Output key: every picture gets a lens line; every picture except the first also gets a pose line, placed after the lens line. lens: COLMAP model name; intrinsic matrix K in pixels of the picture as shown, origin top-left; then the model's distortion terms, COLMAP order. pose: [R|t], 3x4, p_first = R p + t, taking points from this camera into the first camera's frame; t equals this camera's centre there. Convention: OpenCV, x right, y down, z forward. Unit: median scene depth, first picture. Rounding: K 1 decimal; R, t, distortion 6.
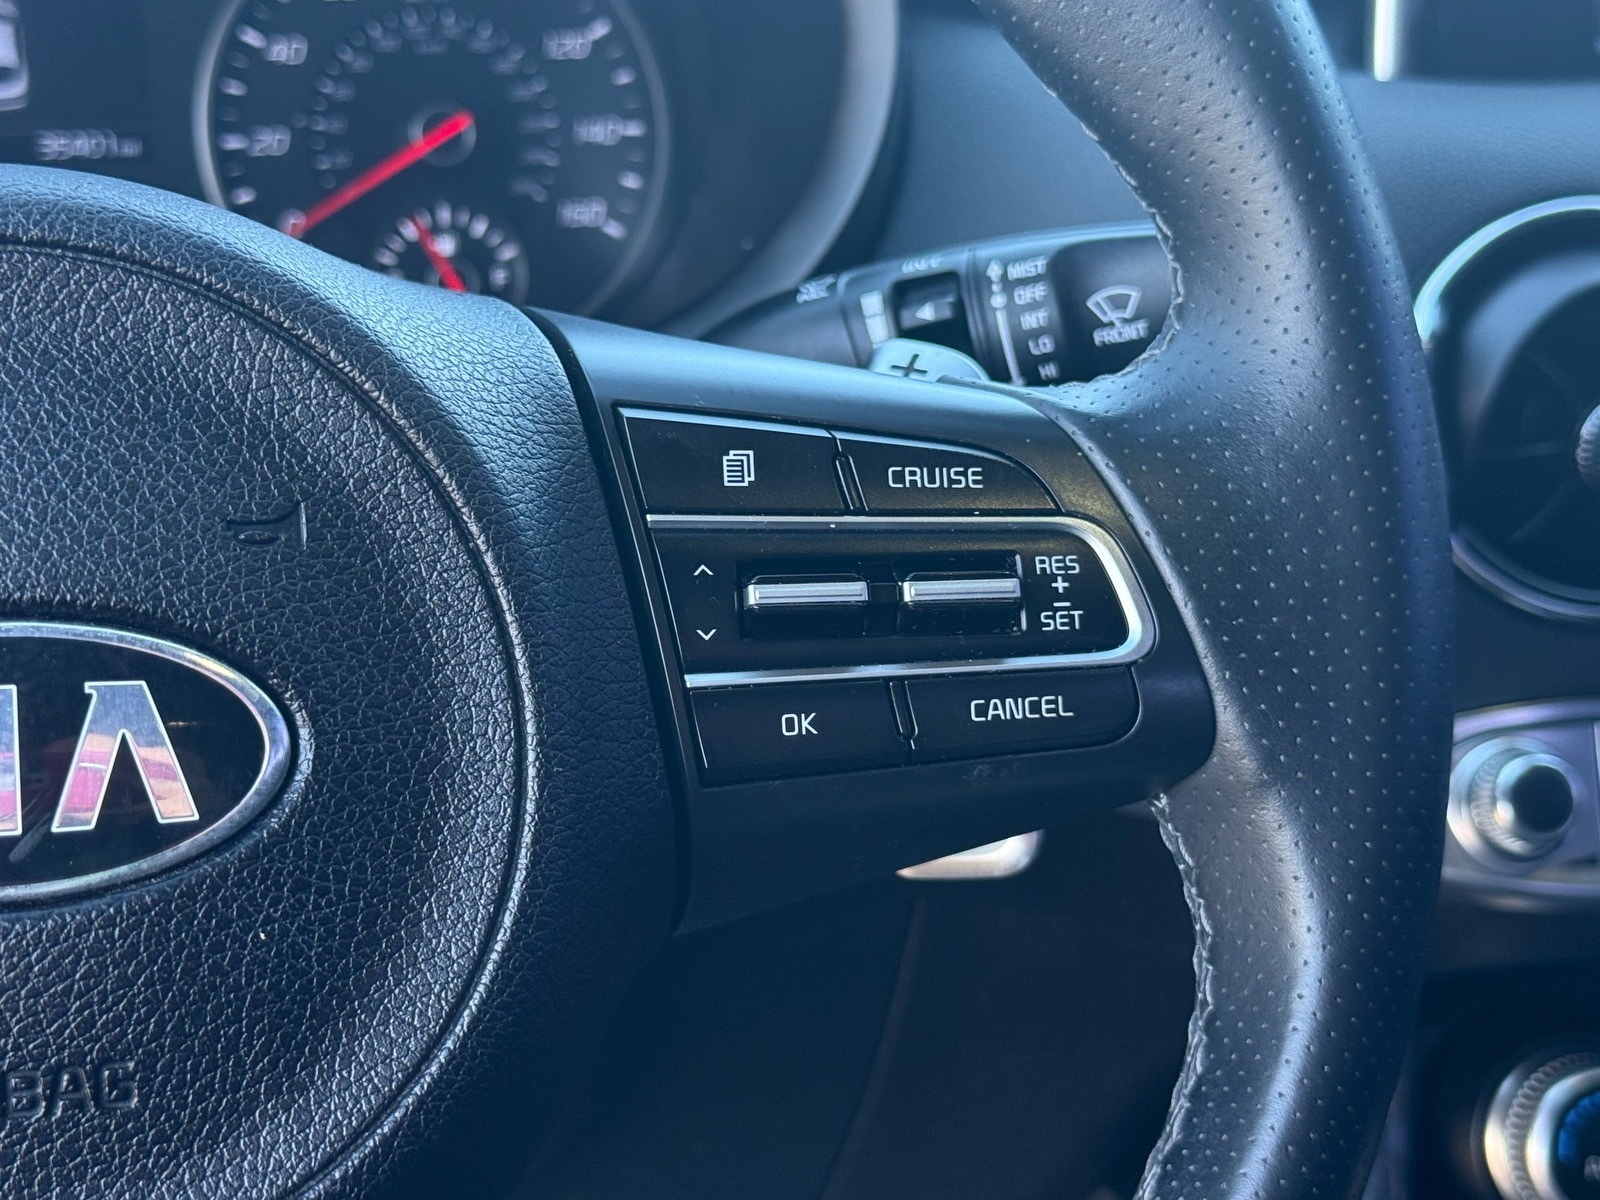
lens RADIAL K [[2579.9, 0, 786.9], [0, 2579.9, 641.1], [0, 0, 1]] dist [0.201976, 0.000000]
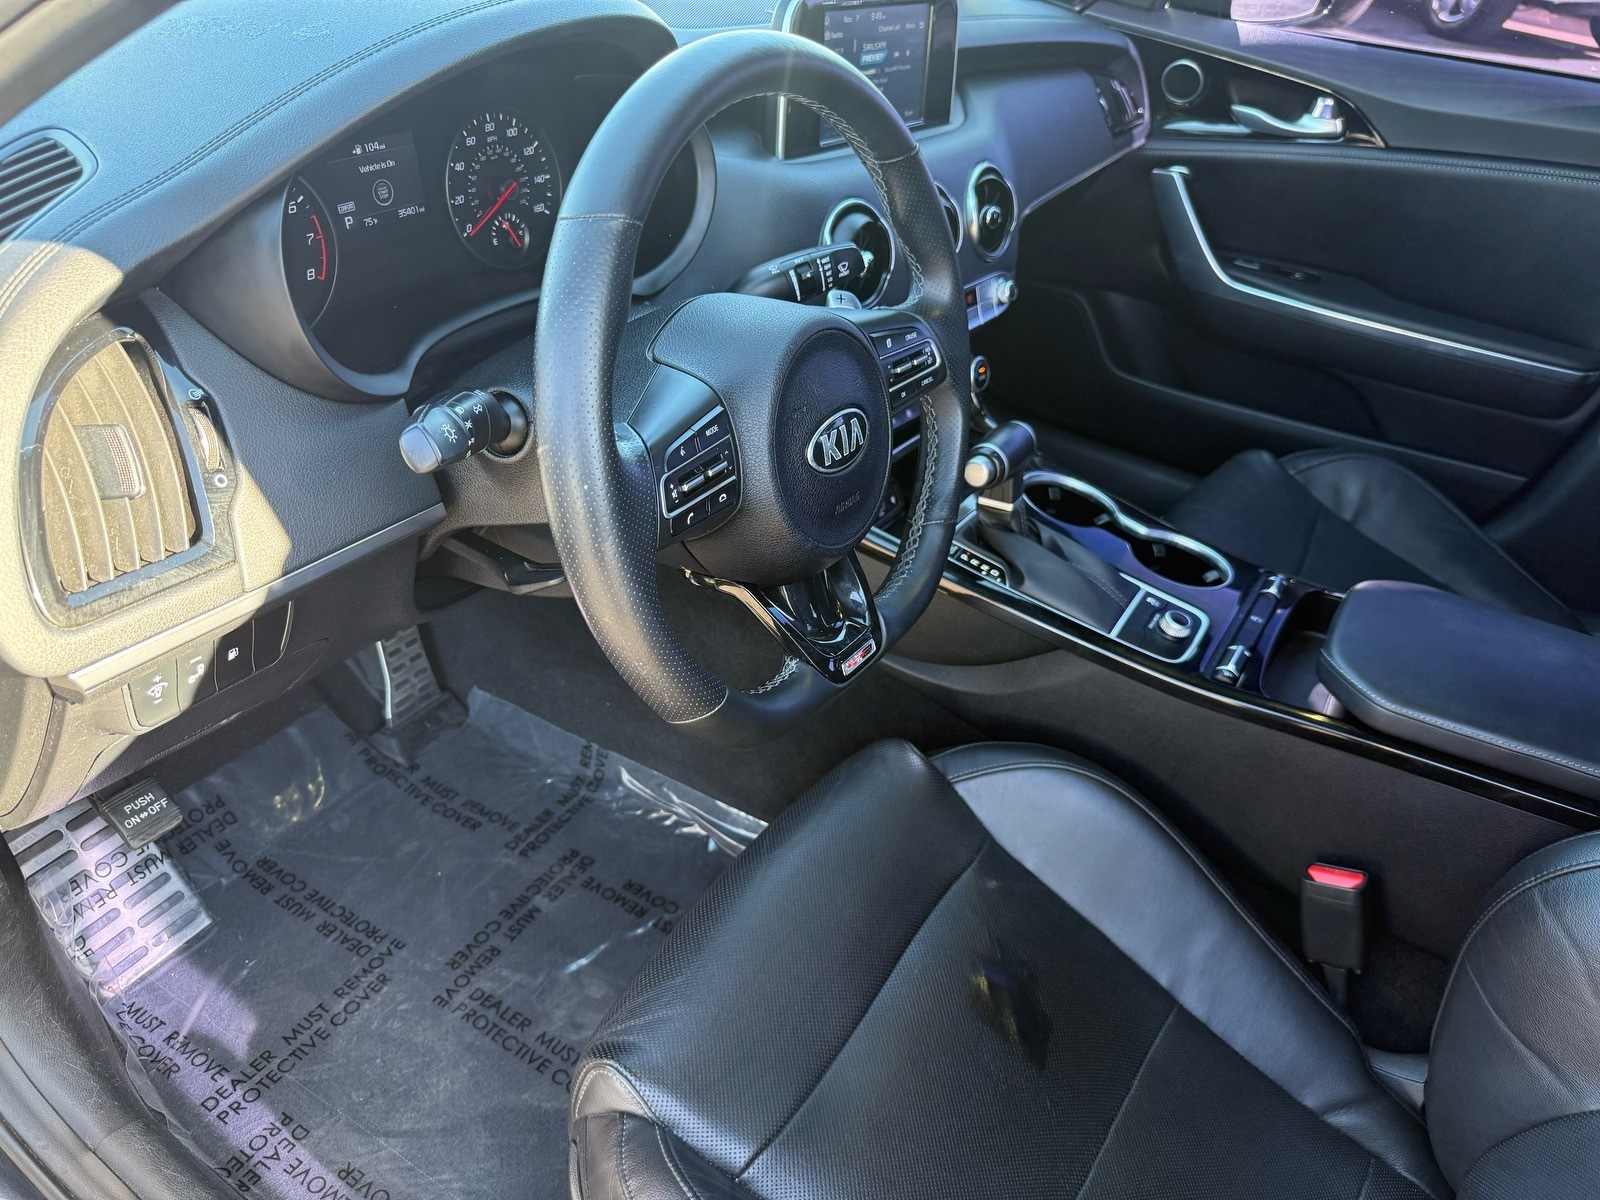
lens RADIAL K [[1155.2, 0, 803.9], [0, 1155.2, 617.5], [0, 0, 1]] dist [0.035900, -0.060197]
pose [[0.737475, -0.325124, 0.591968, -1.599208], [0.082597, 0.913341, 0.398730, -0.480066], [-0.670305, -0.245158, 0.700420, -0.540057]]
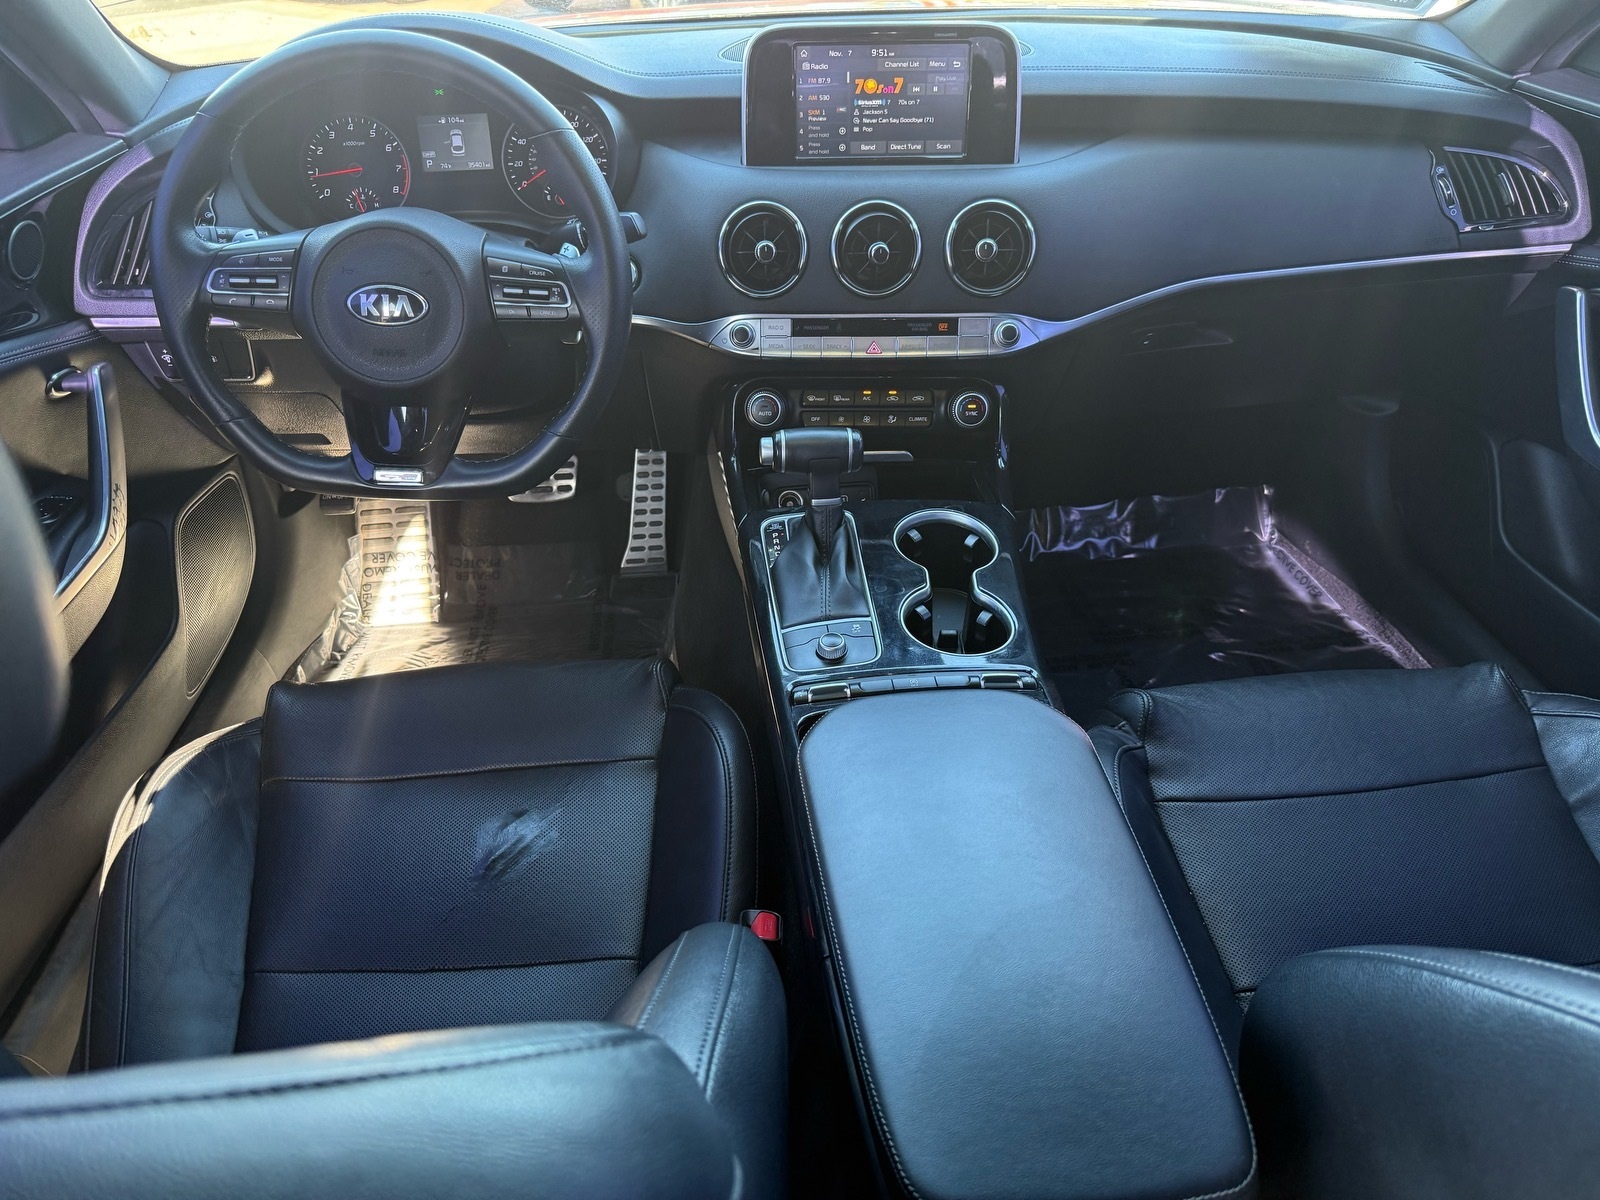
lens RADIAL K [[1141.0, 0, 787.4], [0, 1141.0, 612.5], [0, 0, 1]] dist [0.052366, -0.072361]
pose [[0.978838, 0.097661, -0.179829, 1.270816], [-0.041086, 0.954669, 0.294819, -0.114205], [0.200470, -0.281191, 0.938479, -1.779300]]
